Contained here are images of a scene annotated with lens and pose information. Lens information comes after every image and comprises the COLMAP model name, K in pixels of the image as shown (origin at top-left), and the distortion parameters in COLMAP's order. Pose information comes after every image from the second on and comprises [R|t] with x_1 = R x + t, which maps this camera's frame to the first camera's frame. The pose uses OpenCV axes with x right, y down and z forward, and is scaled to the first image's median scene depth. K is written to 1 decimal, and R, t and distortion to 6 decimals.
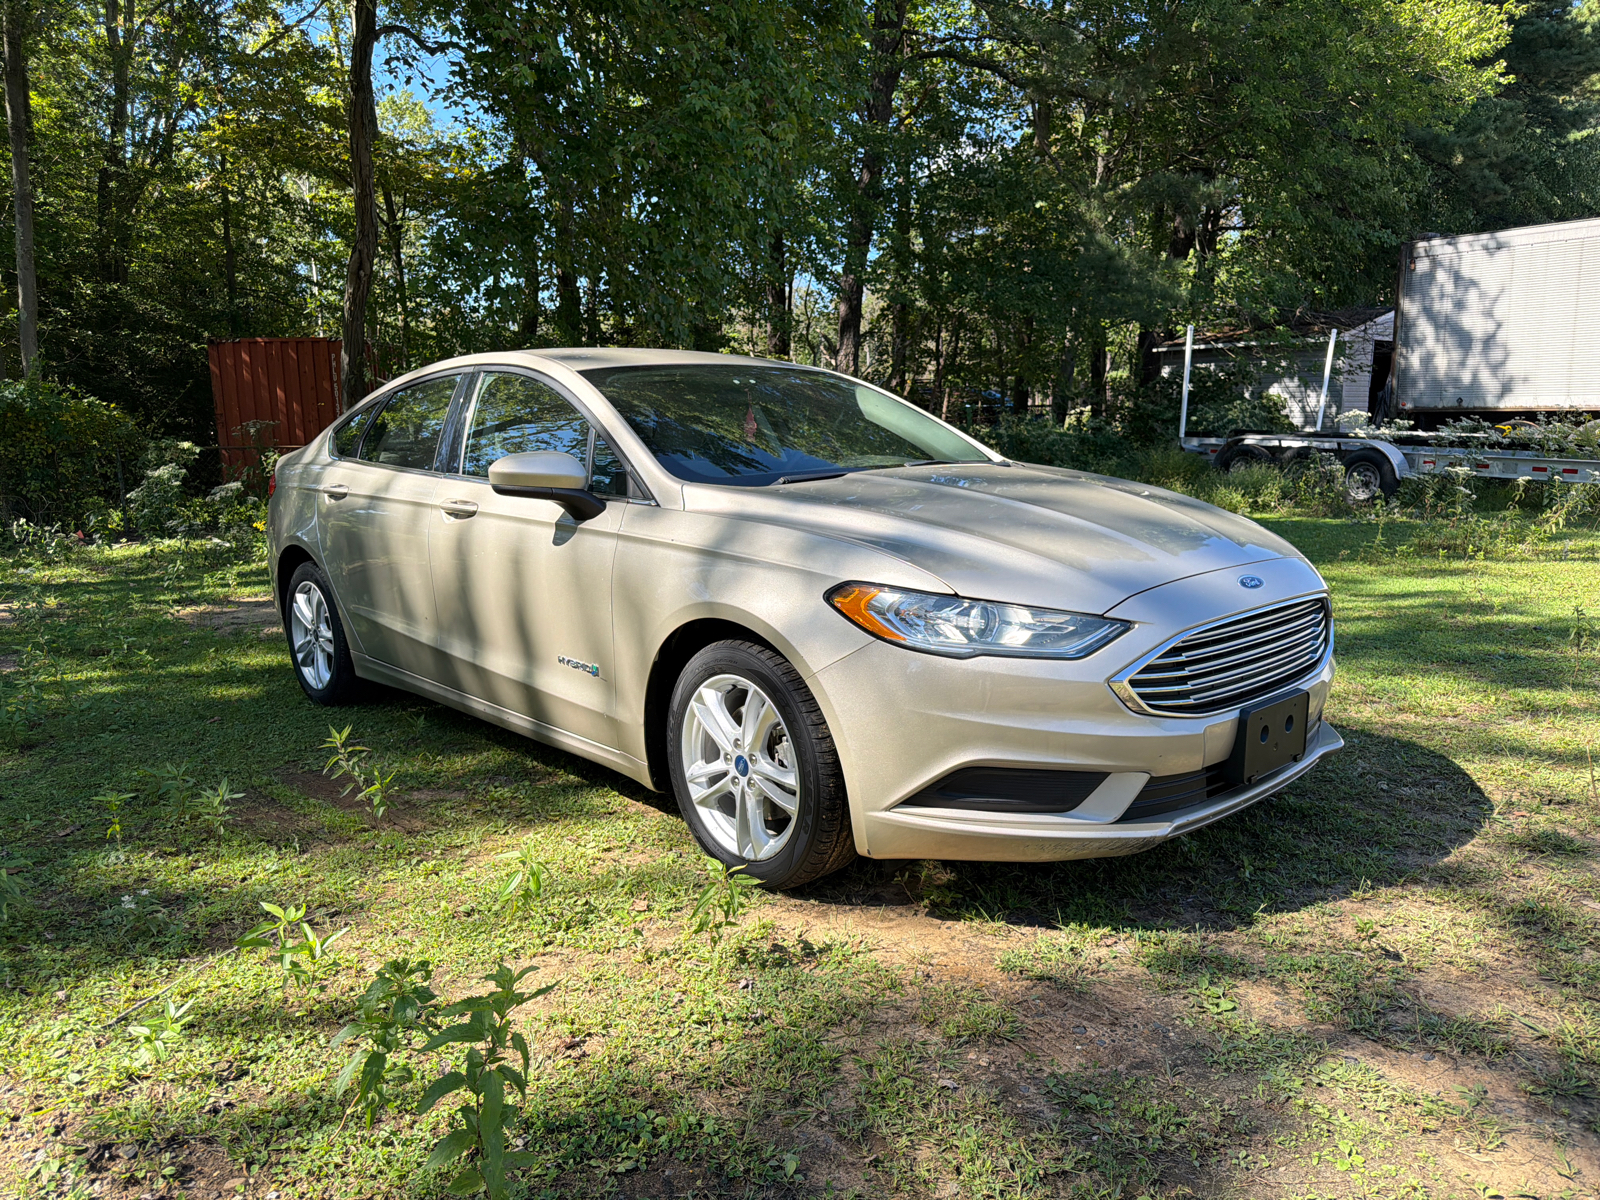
lens RADIAL K [[1148.3, 0, 714.8], [0, 1148.3, 627.5], [0, 0, 1]] dist [0.081739, -0.106102]
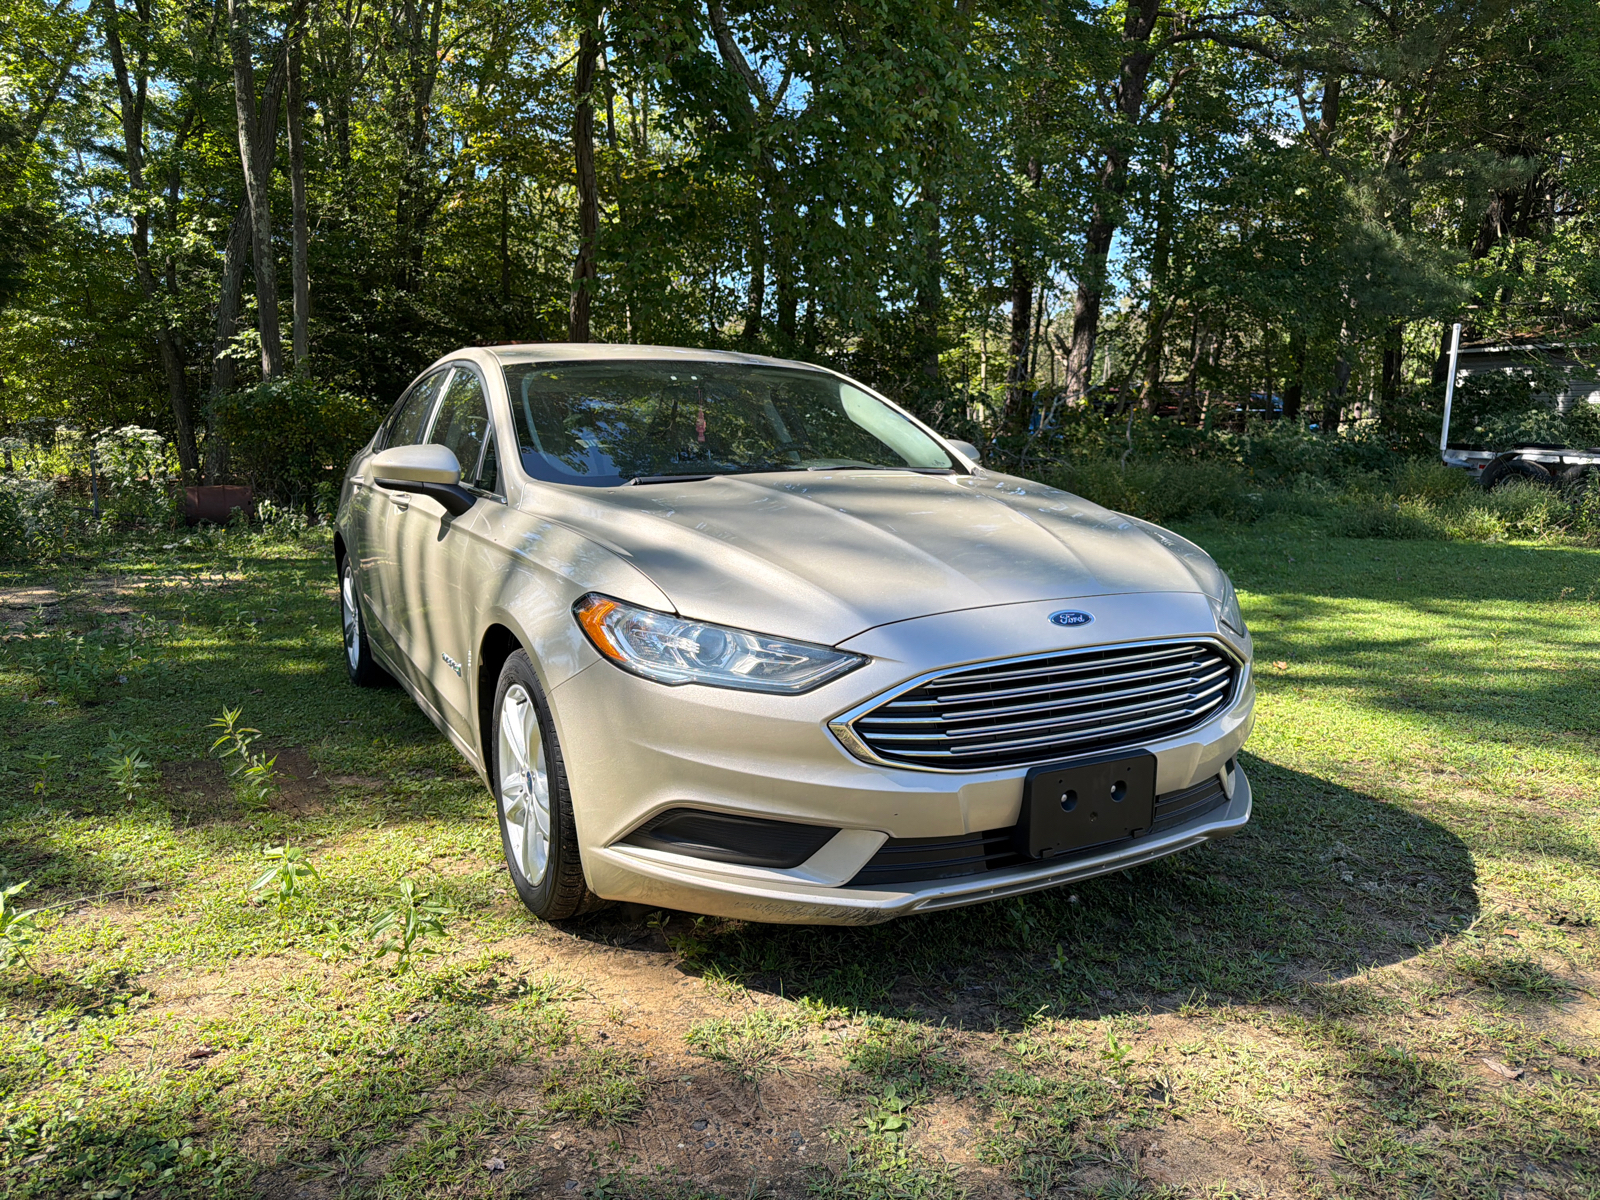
lens RADIAL K [[1131.6, 0, 801.2], [0, 1131.6, 607.5], [0, 0, 1]] dist [0.067367, -0.105577]
pose [[0.968574, 0.055331, -0.242493, 0.410381], [-0.059096, 0.998218, -0.008274, -0.024944], [0.241603, 0.022345, 0.970118, 0.133698]]
